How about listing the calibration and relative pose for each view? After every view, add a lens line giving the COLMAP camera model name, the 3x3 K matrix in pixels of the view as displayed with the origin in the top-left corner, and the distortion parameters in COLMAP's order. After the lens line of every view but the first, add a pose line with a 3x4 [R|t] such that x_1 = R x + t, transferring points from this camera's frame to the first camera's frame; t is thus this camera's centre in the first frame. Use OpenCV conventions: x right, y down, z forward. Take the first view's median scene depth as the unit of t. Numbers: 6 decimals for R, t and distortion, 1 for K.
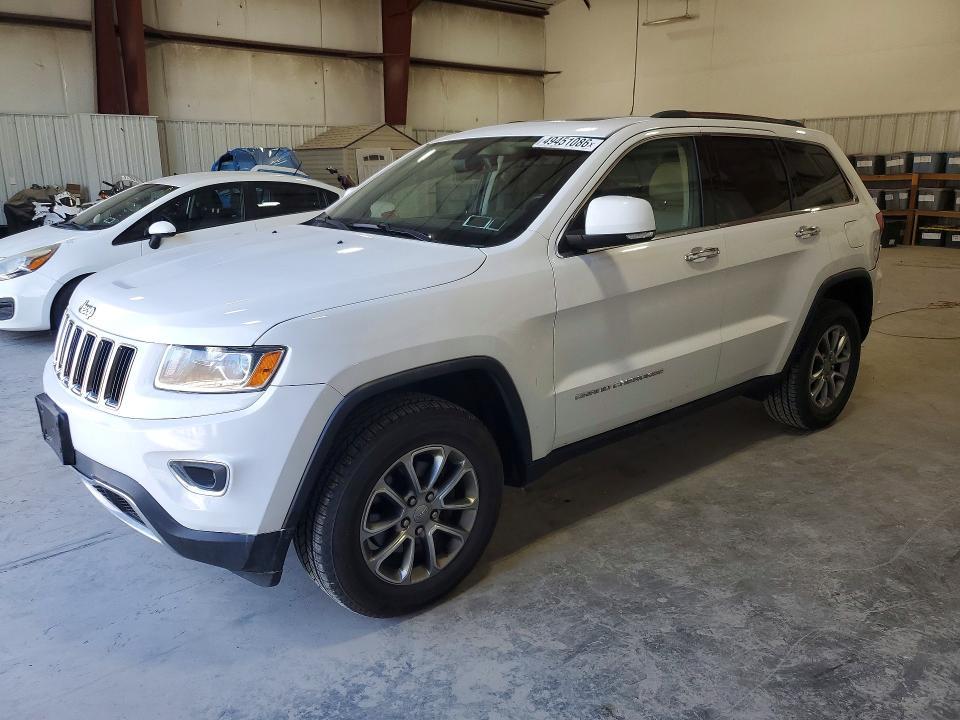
lens RADIAL K [[762.1, 0, 480.0], [0, 762.1, 360.0], [0, 0, 1]] dist [0.007176, 0.015418]
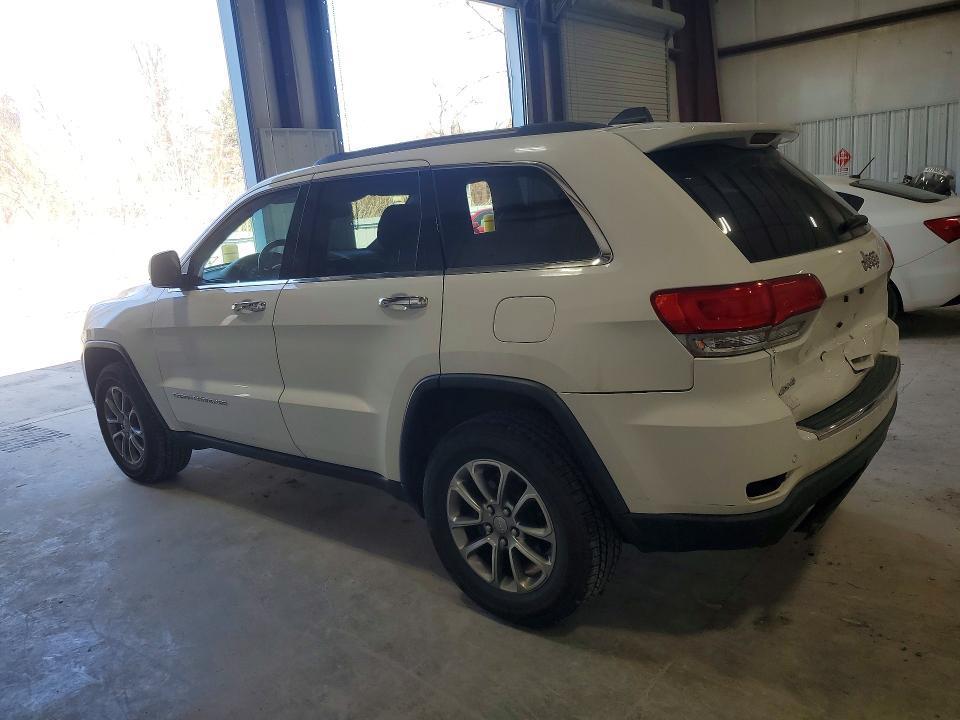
lens RADIAL K [[762.1, 0, 480.0], [0, 762.1, 360.0], [0, 0, 1]] dist [0.007176, 0.015418]
pose [[0.163364, 0.197852, -0.966523, 1.109424], [-0.161726, 0.971802, 0.171598, -0.243201], [0.973220, 0.128279, 0.190756, 0.924763]]
